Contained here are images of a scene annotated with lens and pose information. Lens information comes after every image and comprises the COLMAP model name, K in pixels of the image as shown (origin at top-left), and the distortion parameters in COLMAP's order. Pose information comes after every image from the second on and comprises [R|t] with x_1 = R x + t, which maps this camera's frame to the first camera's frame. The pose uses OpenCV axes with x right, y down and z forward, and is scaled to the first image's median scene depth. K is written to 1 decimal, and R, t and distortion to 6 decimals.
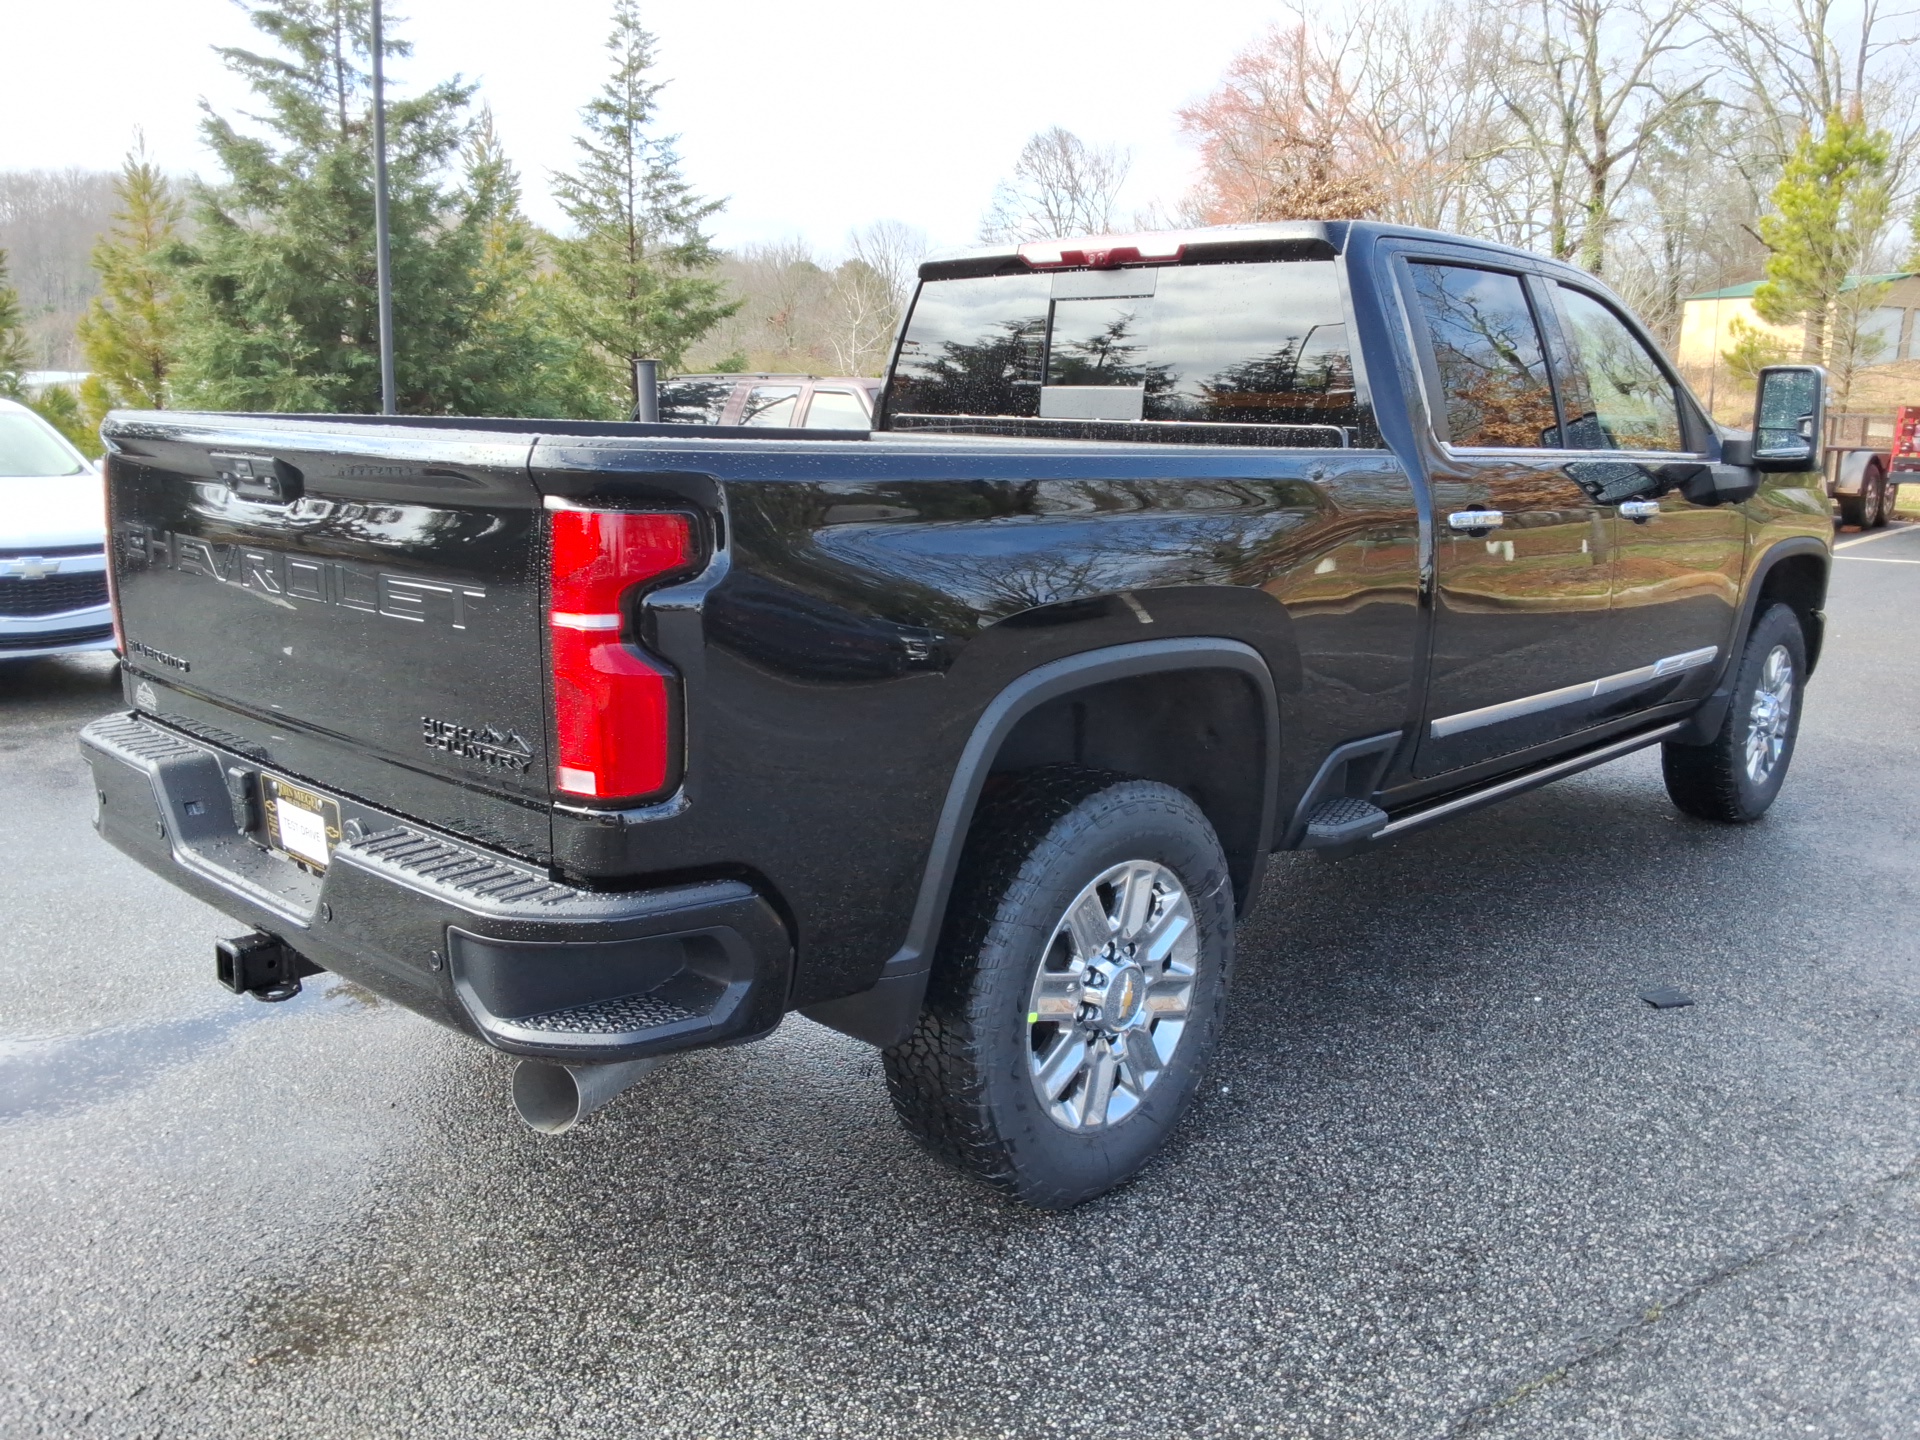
lens RADIAL K [[1541.9, 0, 989.2], [0, 1541.9, 699.6], [0, 0, 1]] dist [0.096820, -0.145827]
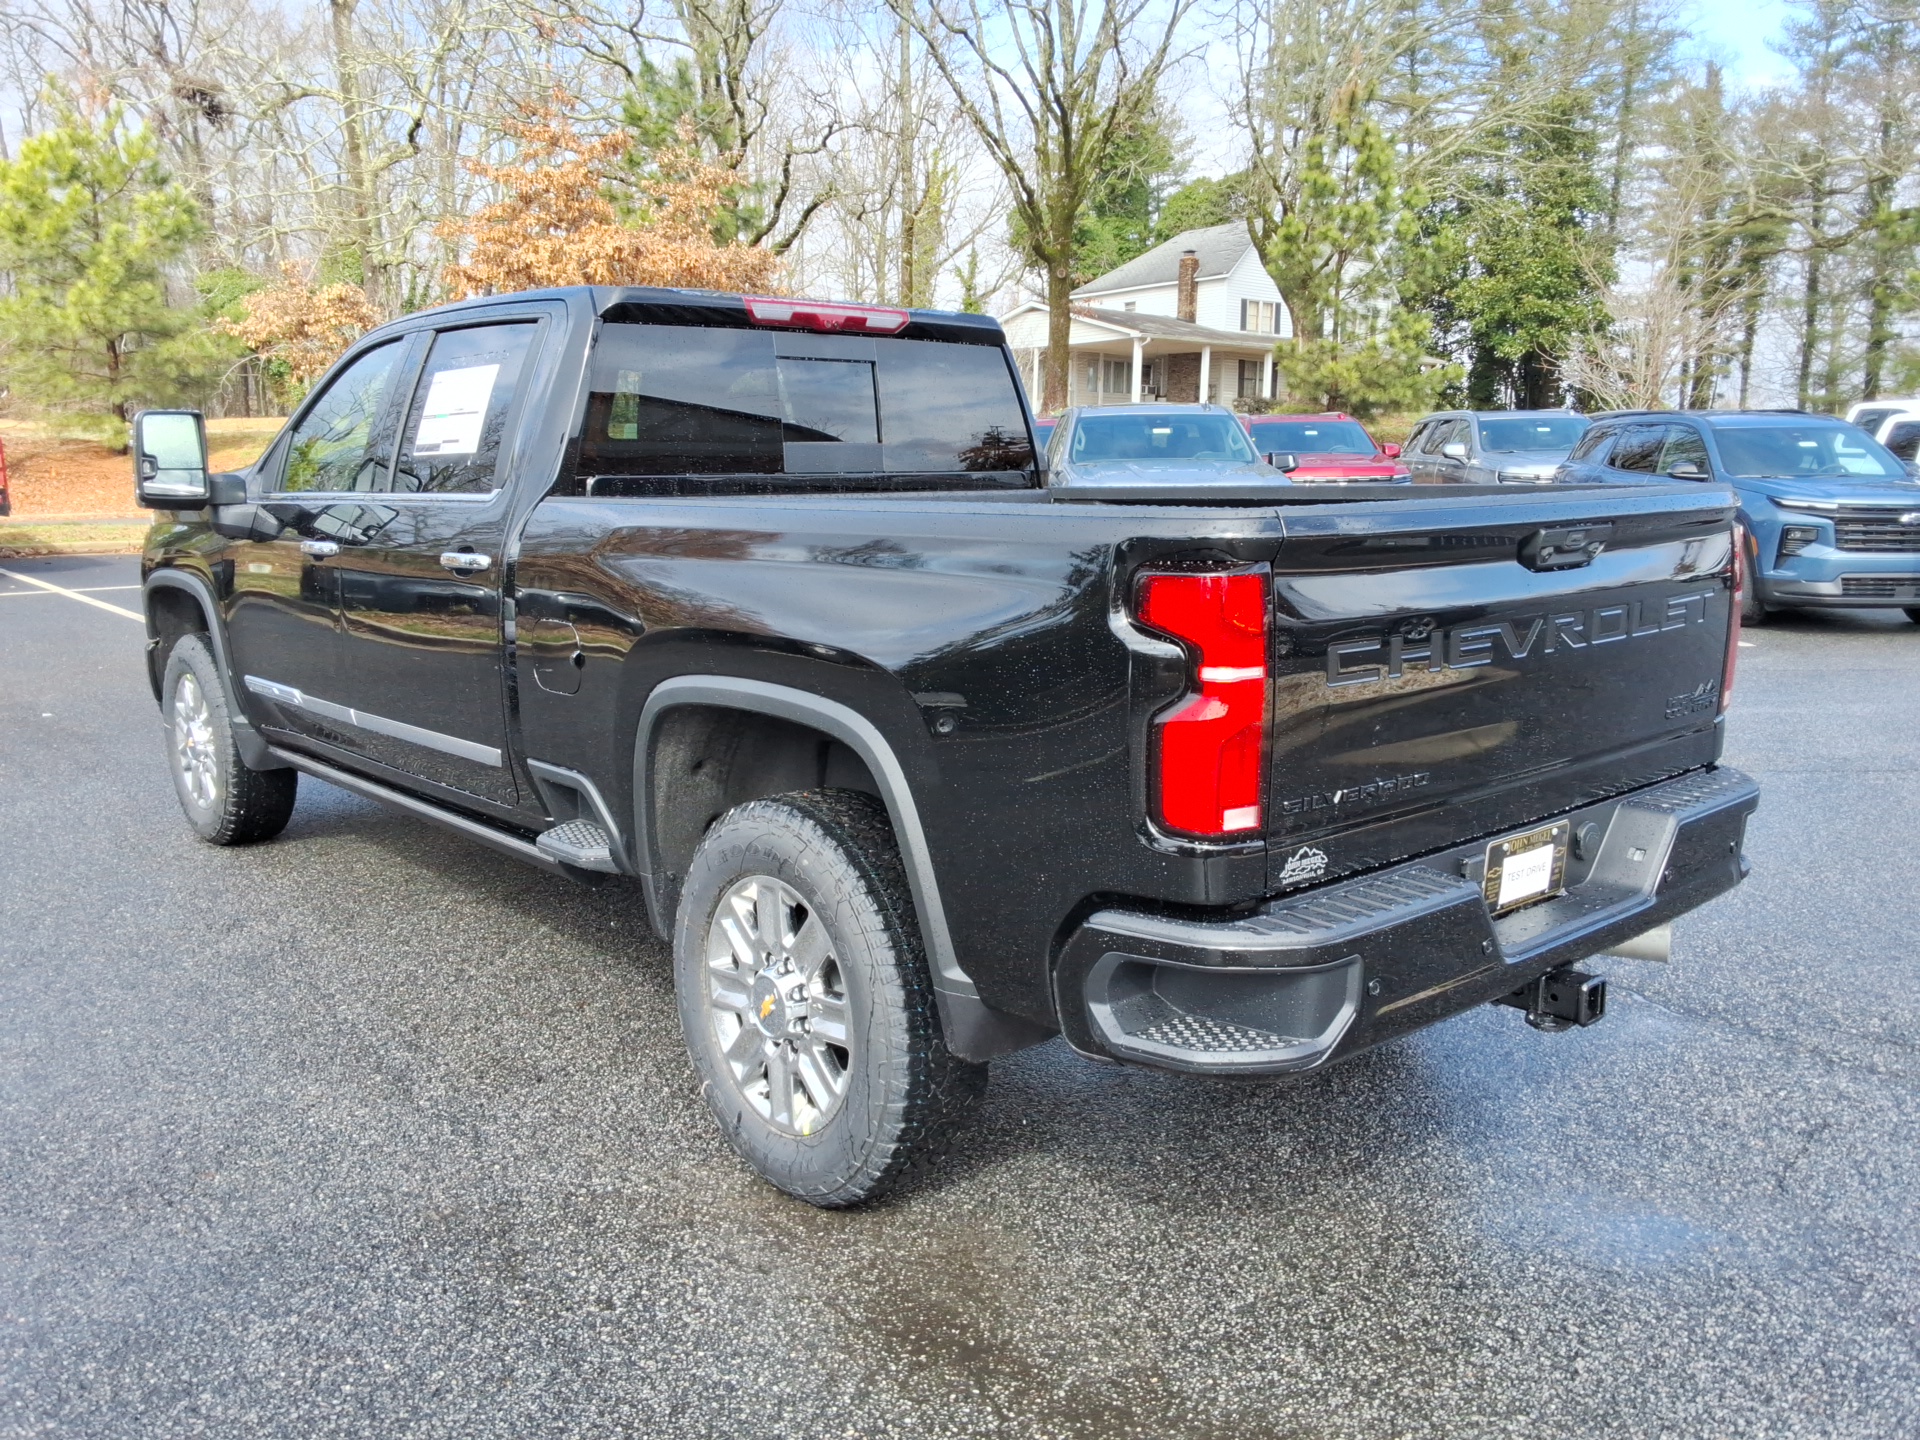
lens RADIAL K [[1541.9, 0, 954.9], [0, 1541.9, 716.5], [0, 0, 1]] dist [0.096820, -0.145827]
pose [[0.103586, -0.192058, 0.975902, -0.111054], [0.194592, 0.966132, 0.169480, -0.020545], [-0.975399, 0.172347, 0.137451, 0.089757]]
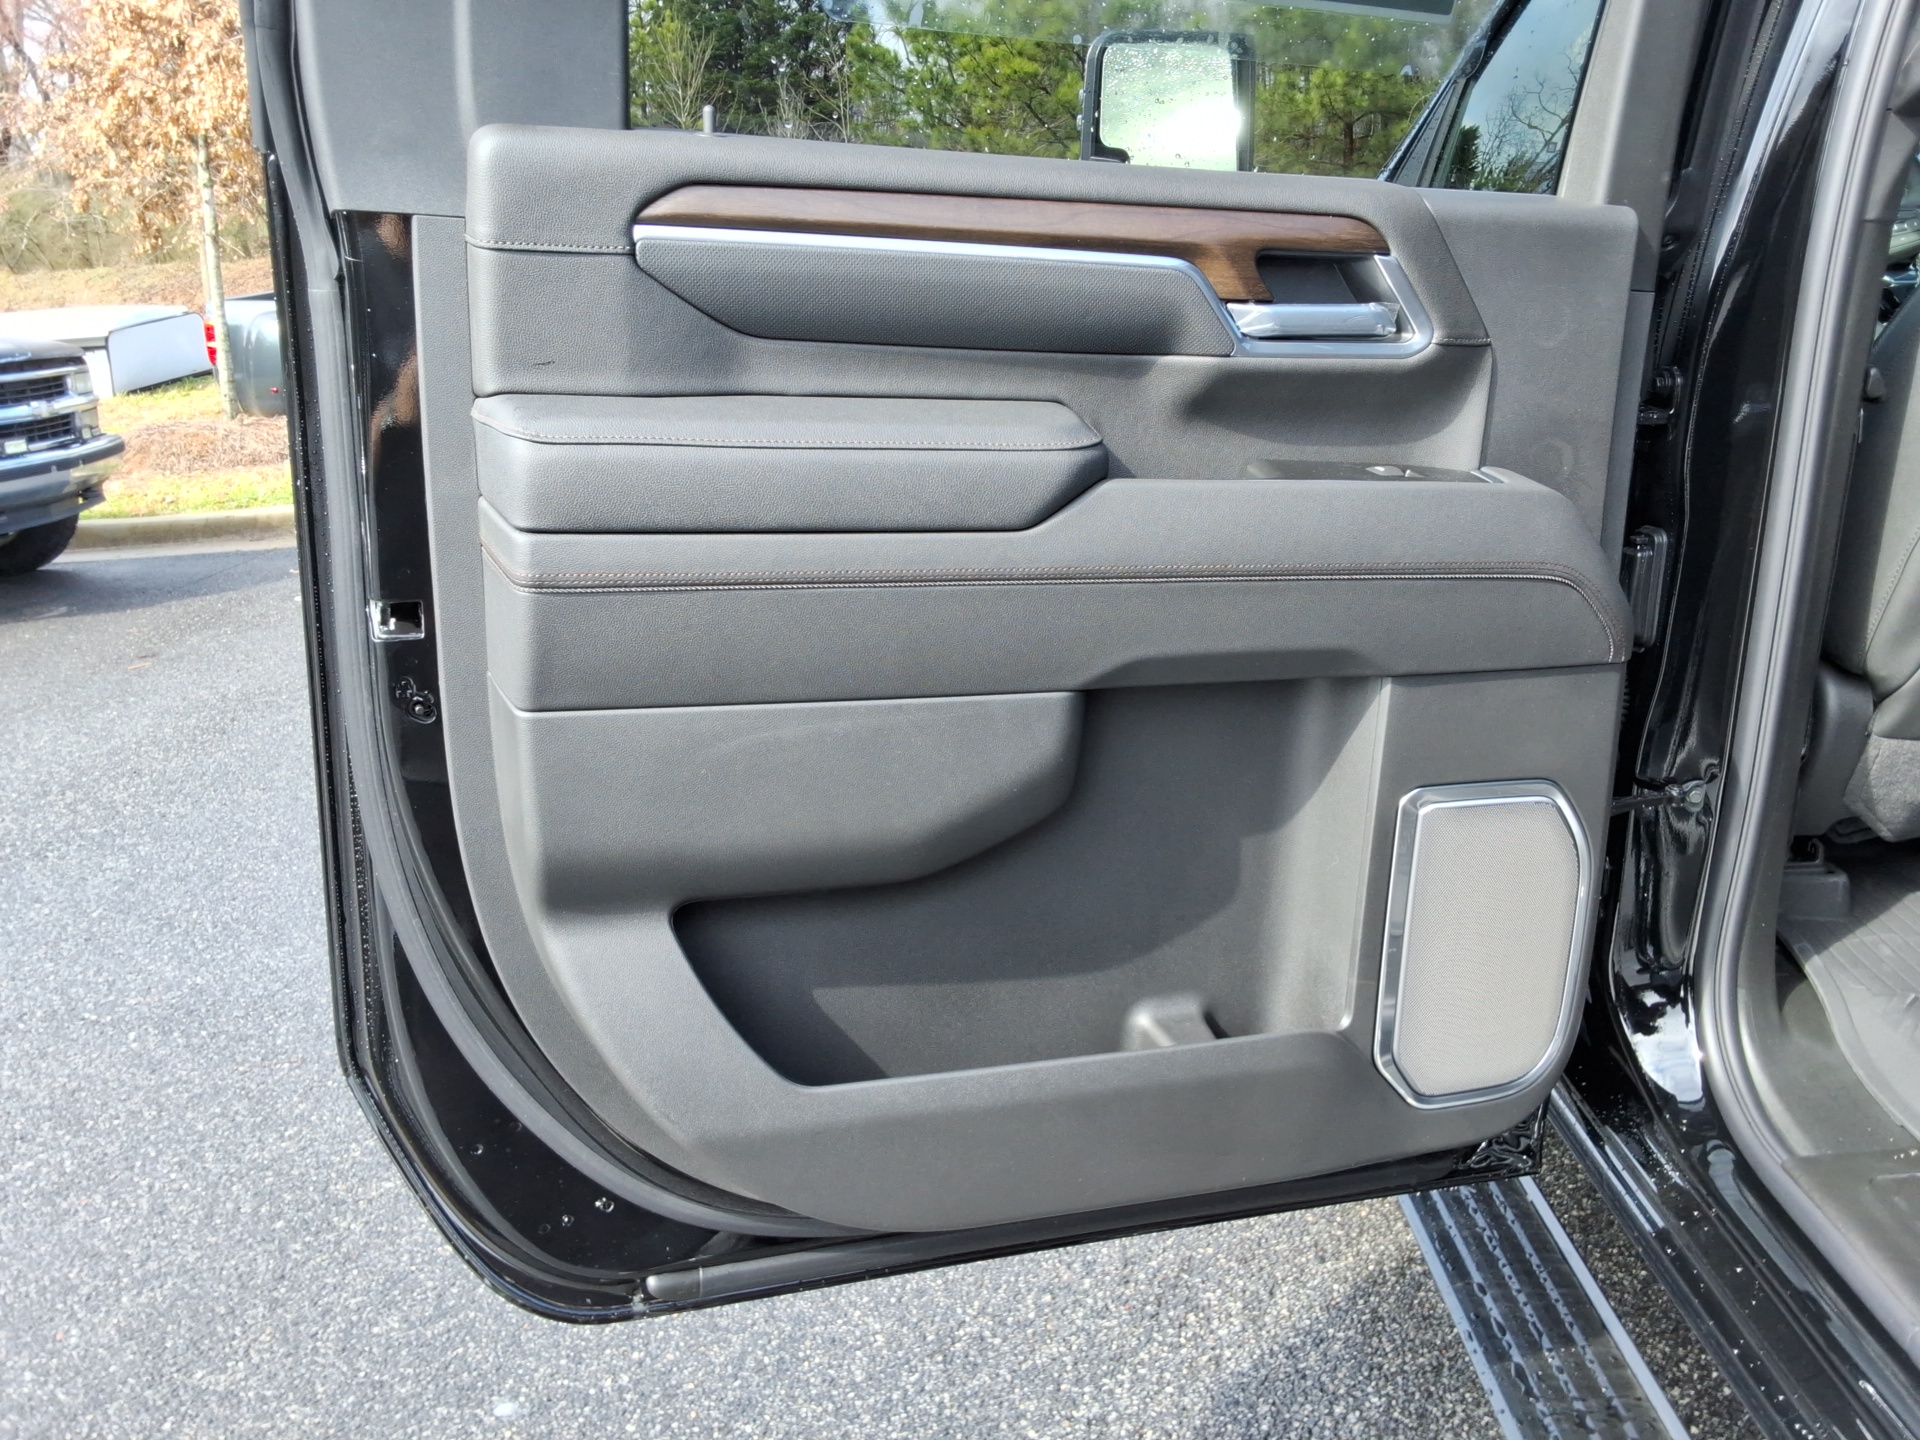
lens RADIAL K [[1541.9, 0, 964.3], [0, 1541.9, 695.8], [0, 0, 1]] dist [0.096820, -0.145827]
pose [[0.736384, -0.222268, 0.639011, -0.026458], [0.168024, 0.974986, 0.145502, -0.022866], [-0.655367, 0.000224, 0.755310, 0.131346]]
